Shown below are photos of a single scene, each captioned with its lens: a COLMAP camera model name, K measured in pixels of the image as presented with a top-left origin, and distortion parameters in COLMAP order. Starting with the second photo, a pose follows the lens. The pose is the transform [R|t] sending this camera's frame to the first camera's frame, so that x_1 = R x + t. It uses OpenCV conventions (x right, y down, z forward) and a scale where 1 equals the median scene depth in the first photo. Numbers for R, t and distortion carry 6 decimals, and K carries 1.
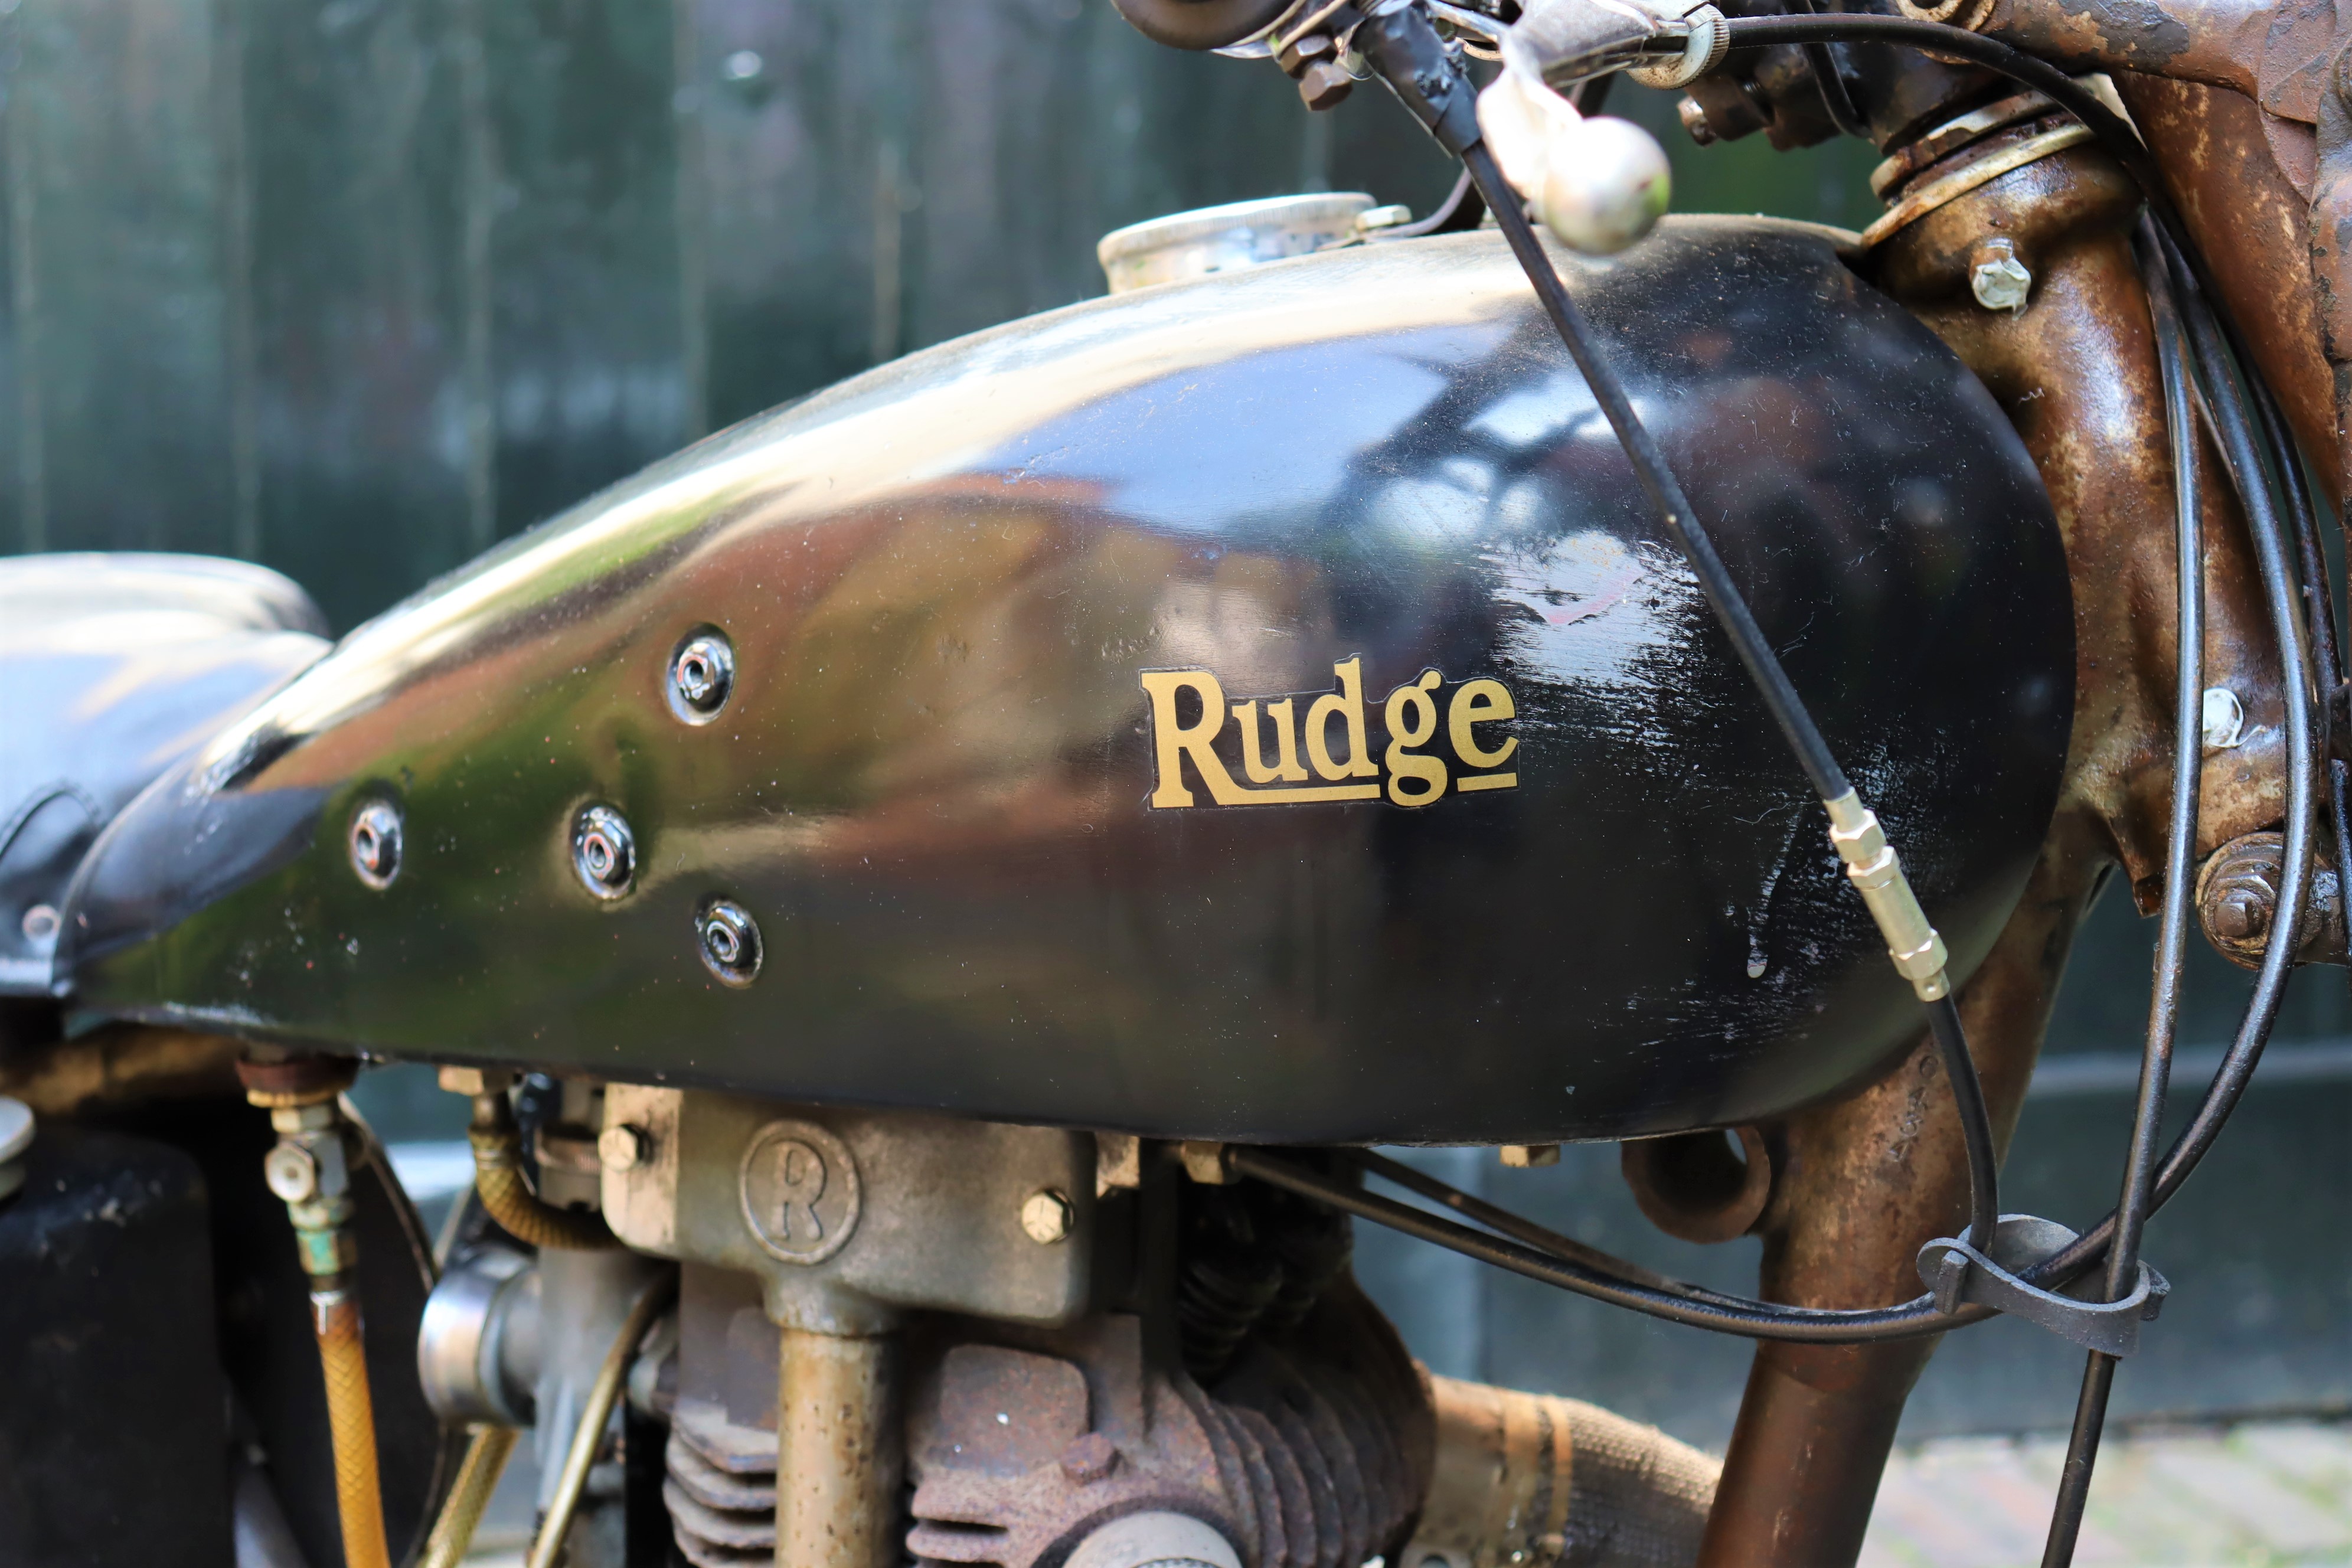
lens RADIAL K [[3992.1, 0, 1181.7], [0, 3992.1, 782.9], [0, 0, 1]] dist [0.096582, 0.000000]
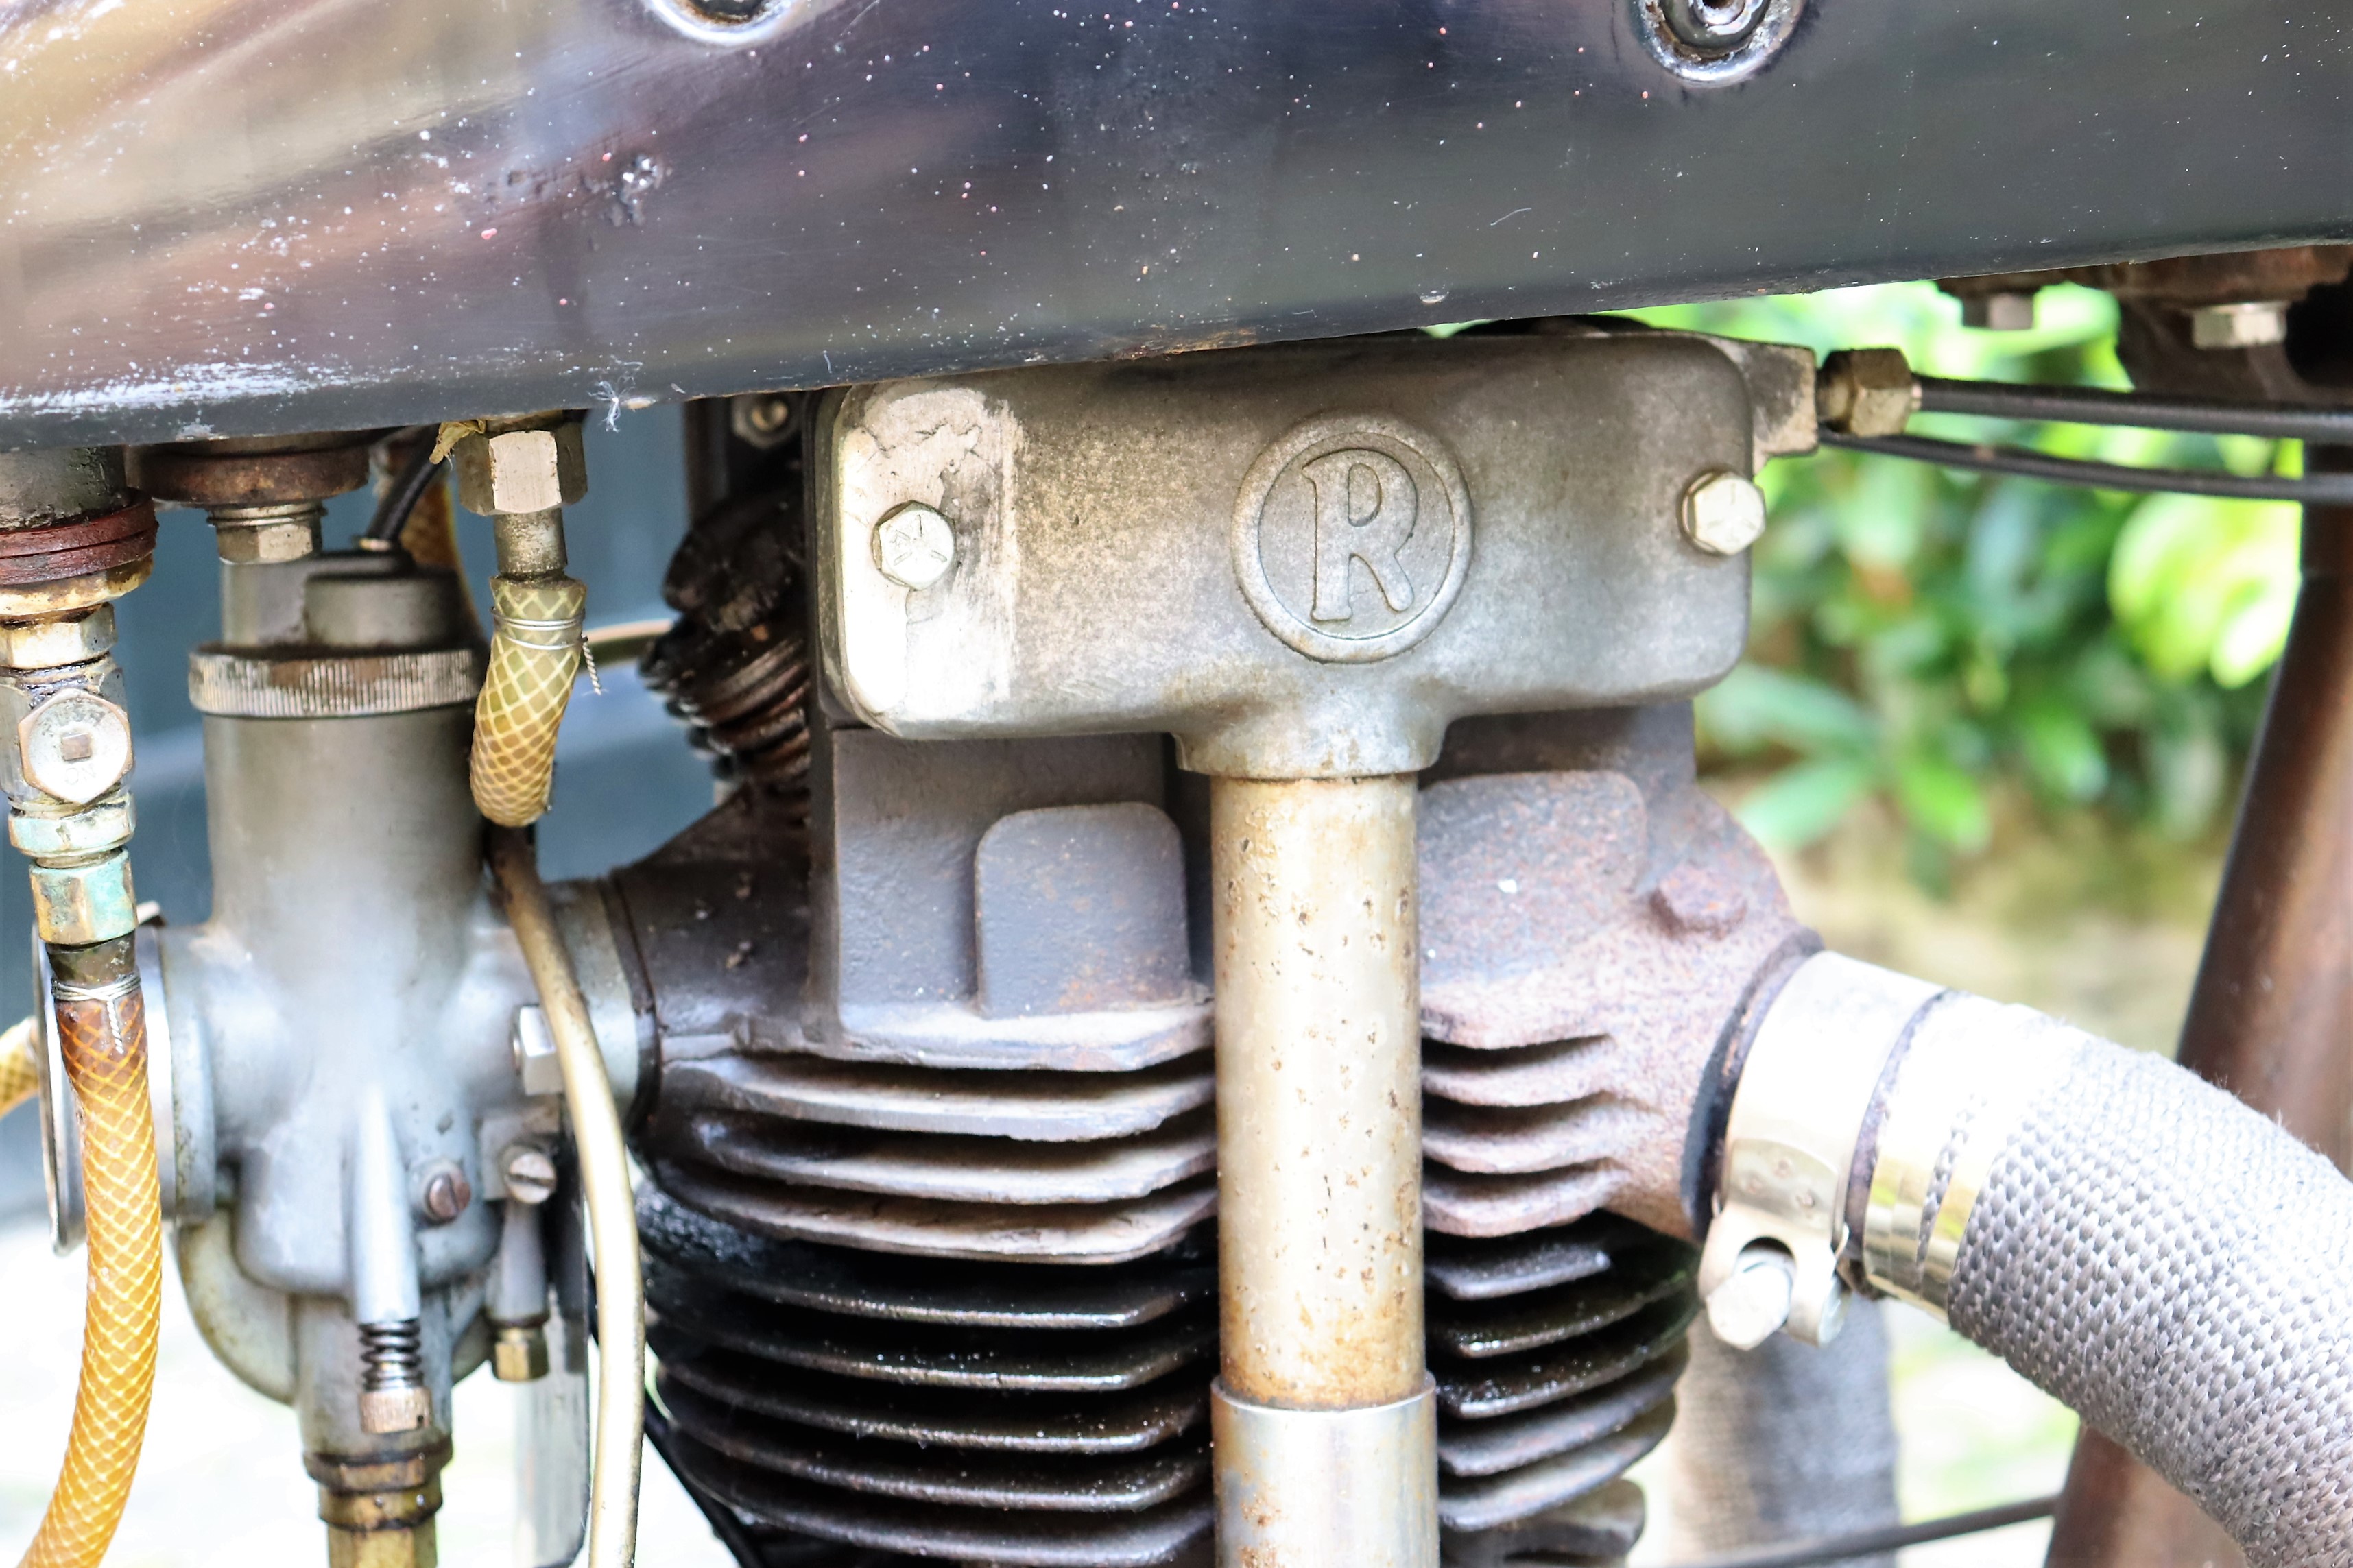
lens RADIAL K [[4104.0, 0, 1162.4], [0, 4104.0, 787.1], [0, 0, 1]] dist [0.085486, 0.000000]
pose [[0.690457, -0.141736, 0.709352, -0.557371], [0.128179, 0.989071, 0.072862, 0.091109], [-0.711926, 0.040616, 0.701079, 0.596478]]
